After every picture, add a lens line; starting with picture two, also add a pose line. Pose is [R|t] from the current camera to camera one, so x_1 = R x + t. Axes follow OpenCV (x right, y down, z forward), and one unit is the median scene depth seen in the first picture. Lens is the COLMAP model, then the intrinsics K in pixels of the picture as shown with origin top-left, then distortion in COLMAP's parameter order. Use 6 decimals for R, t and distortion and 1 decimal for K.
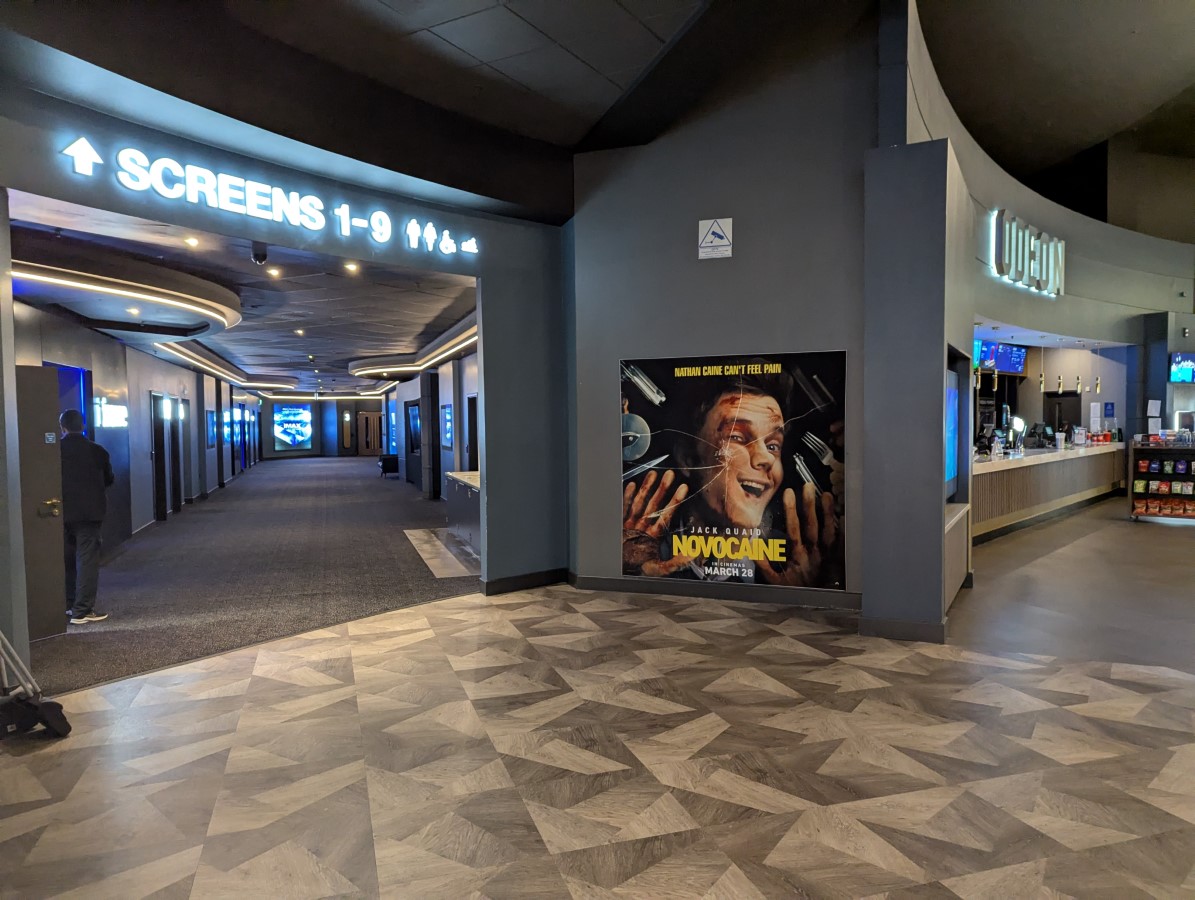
lens RADIAL K [[843.5, 0, 562.8], [0, 843.5, 464.6], [0, 0, 1]] dist [0.098169, -0.105335]
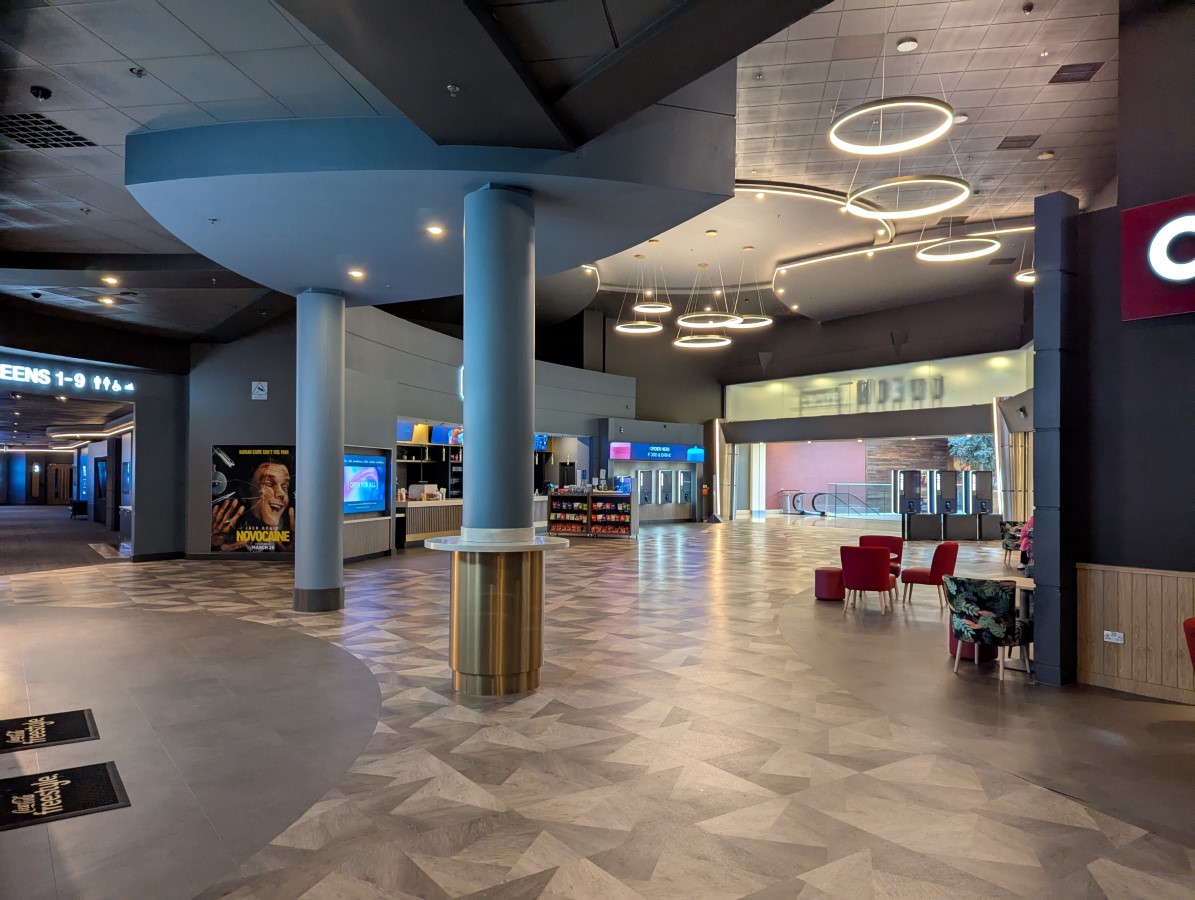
lens RADIAL K [[843.5, 0, 562.8], [0, 843.5, 464.6], [0, 0, 1]] dist [0.098169, -0.105335]
pose [[0.952582, 0.021567, 0.303517, 0.252394], [-0.001054, 0.997713, -0.067589, 0.062300], [-0.304281, 0.064064, 0.950426, -1.225598]]
